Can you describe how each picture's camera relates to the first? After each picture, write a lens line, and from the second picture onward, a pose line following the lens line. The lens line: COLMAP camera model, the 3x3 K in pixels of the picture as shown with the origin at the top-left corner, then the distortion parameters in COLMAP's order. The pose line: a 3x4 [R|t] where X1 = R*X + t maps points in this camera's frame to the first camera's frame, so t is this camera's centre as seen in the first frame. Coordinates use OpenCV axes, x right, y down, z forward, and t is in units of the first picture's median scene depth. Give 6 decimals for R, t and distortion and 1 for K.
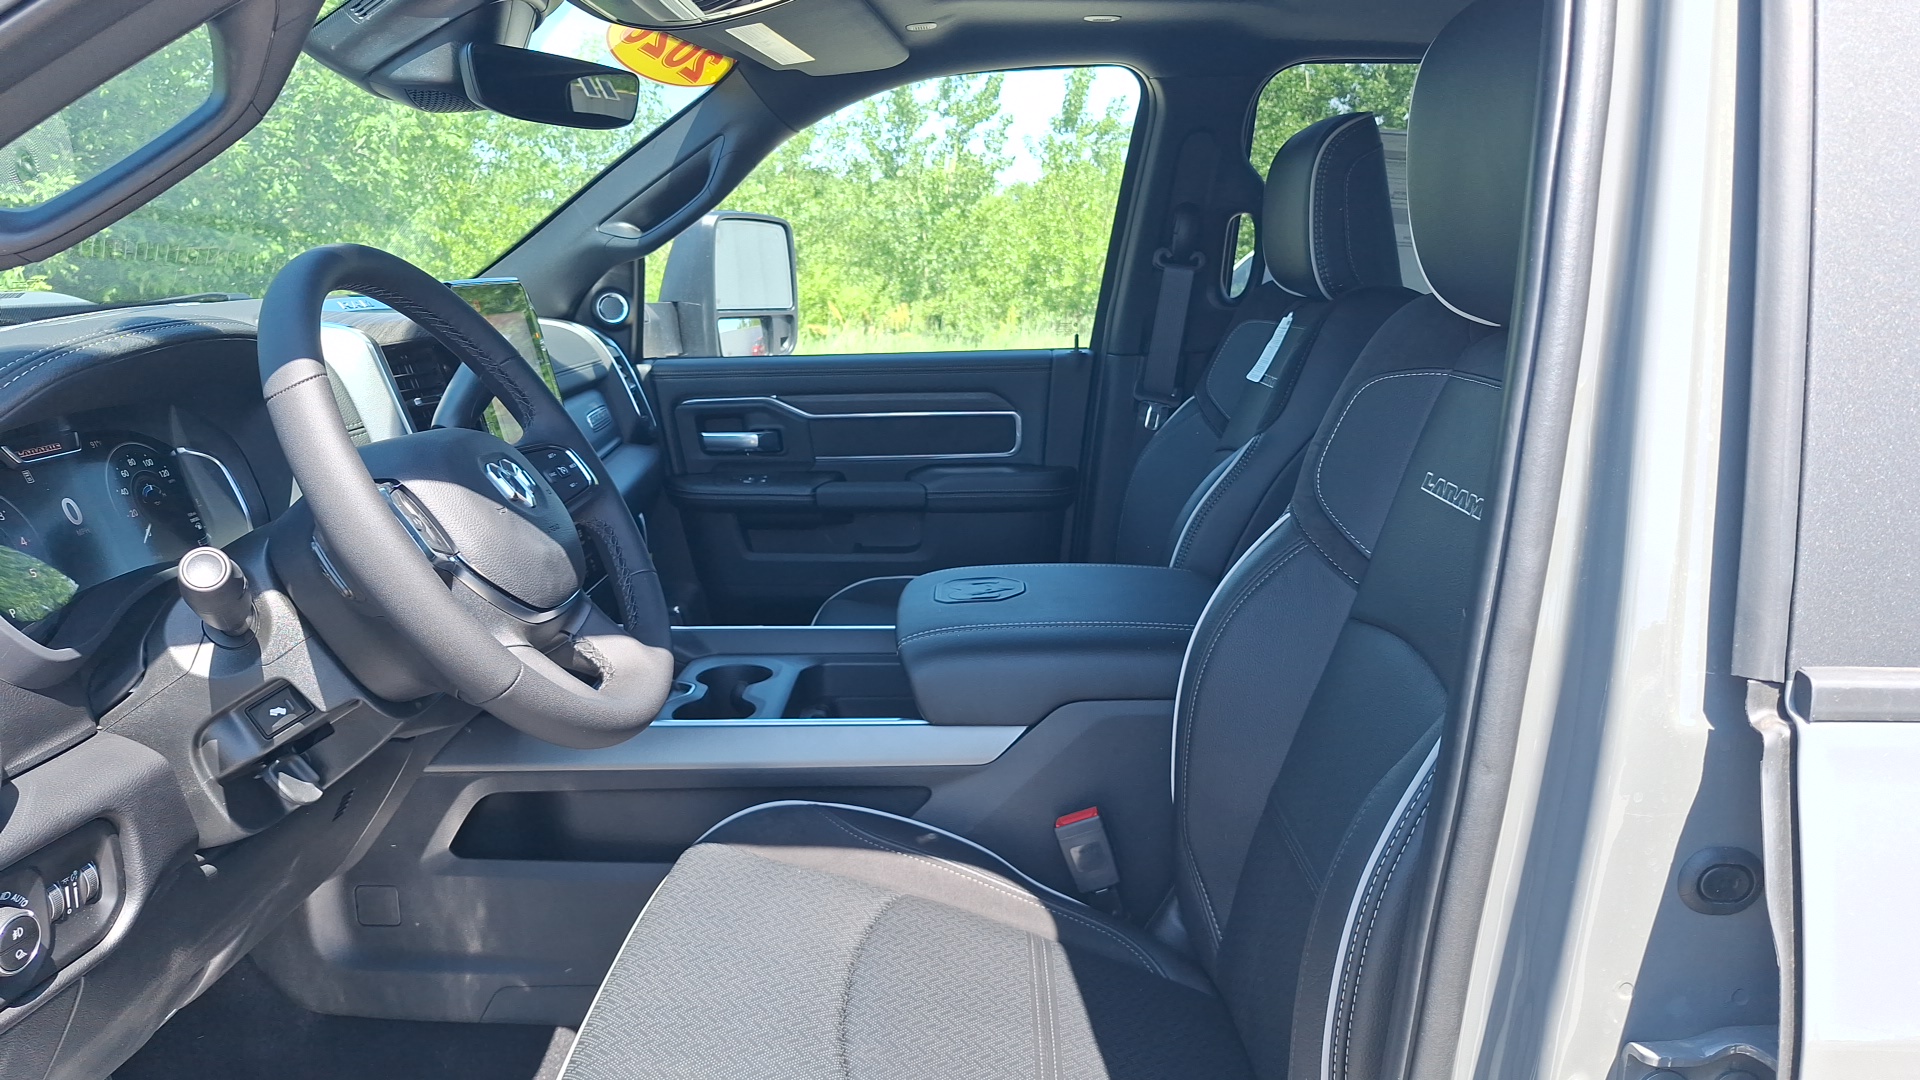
lens RADIAL K [[1333.4, 0, 952.9], [0, 1333.4, 521.0], [0, 0, 1]] dist [0.061720, -0.070254]
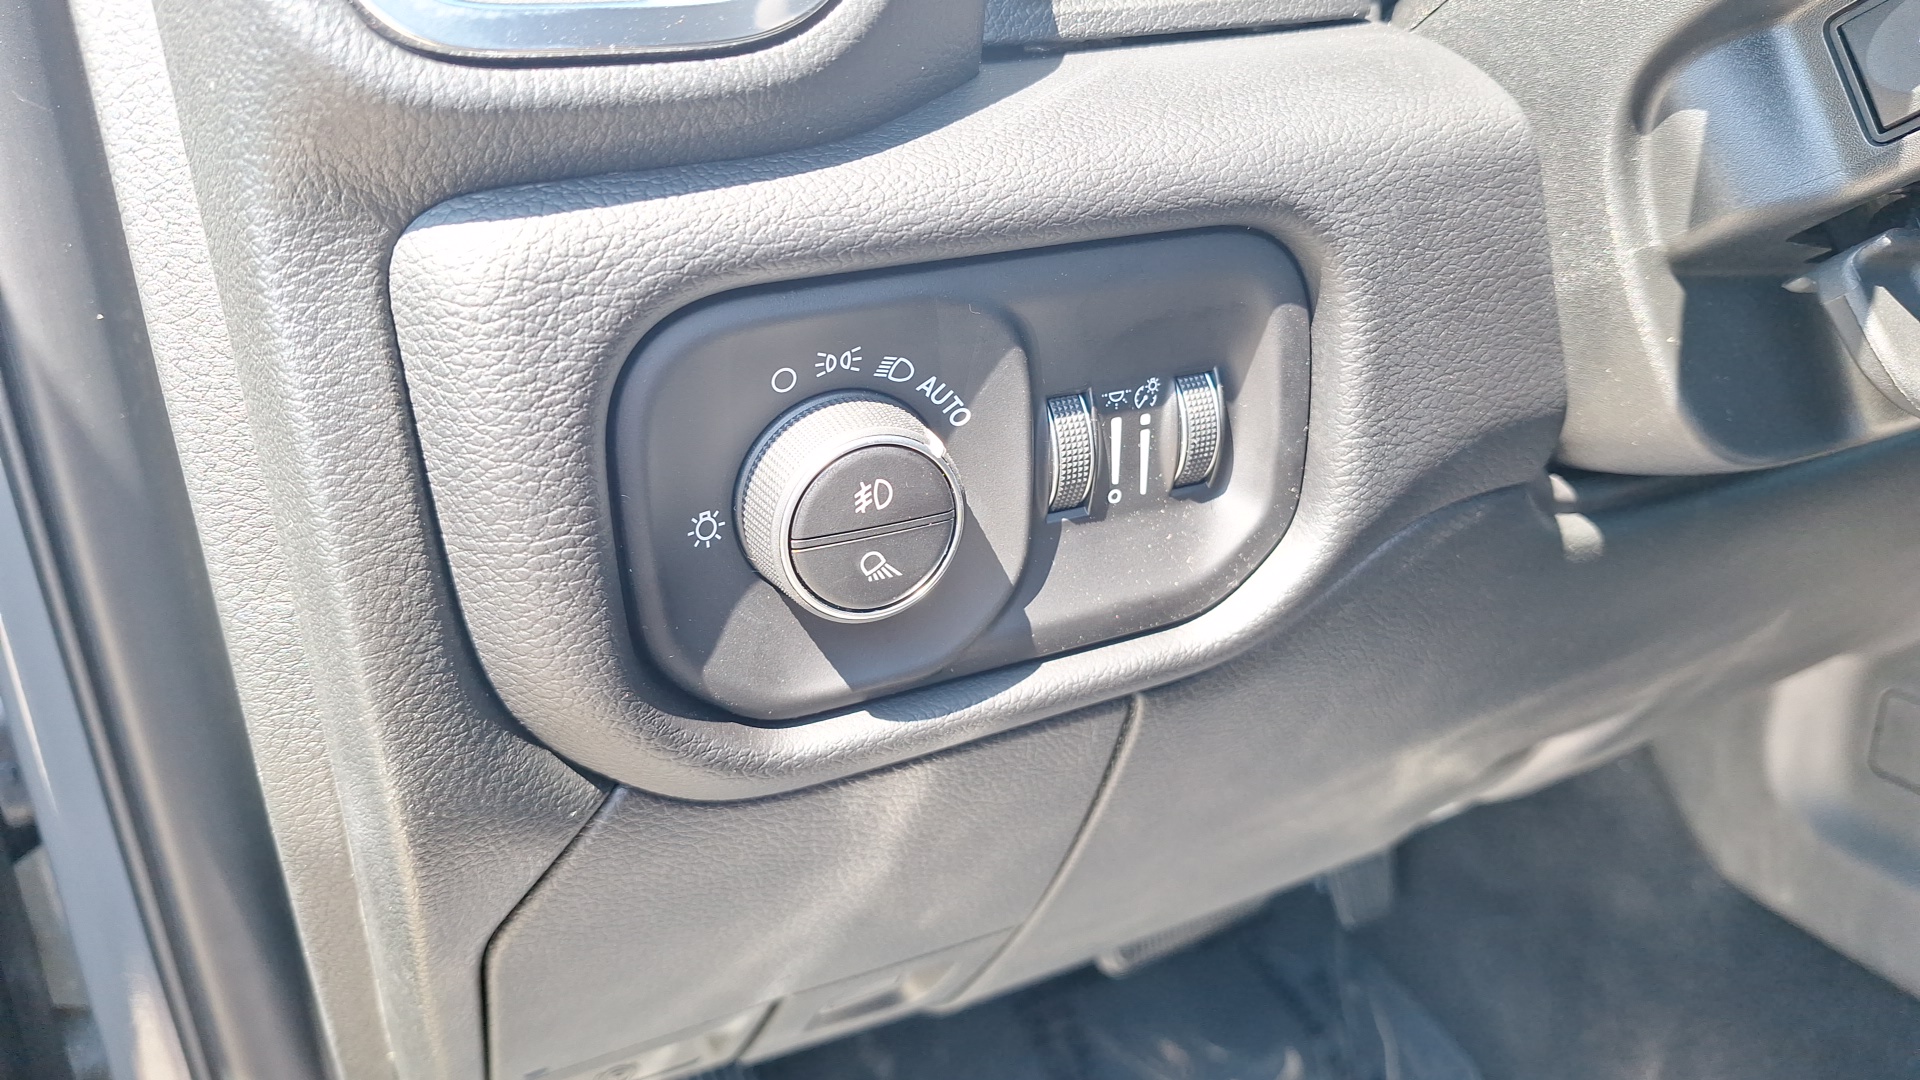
lens RADIAL K [[1333.4, 0, 956.0], [0, 1333.4, 519.5], [0, 0, 1]] dist [0.061720, -0.070254]
pose [[0.510695, 0.297562, -0.806627, -0.365976], [-0.125417, 0.953946, 0.272503, 0.186888], [0.850565, -0.038001, 0.524494, 0.705175]]
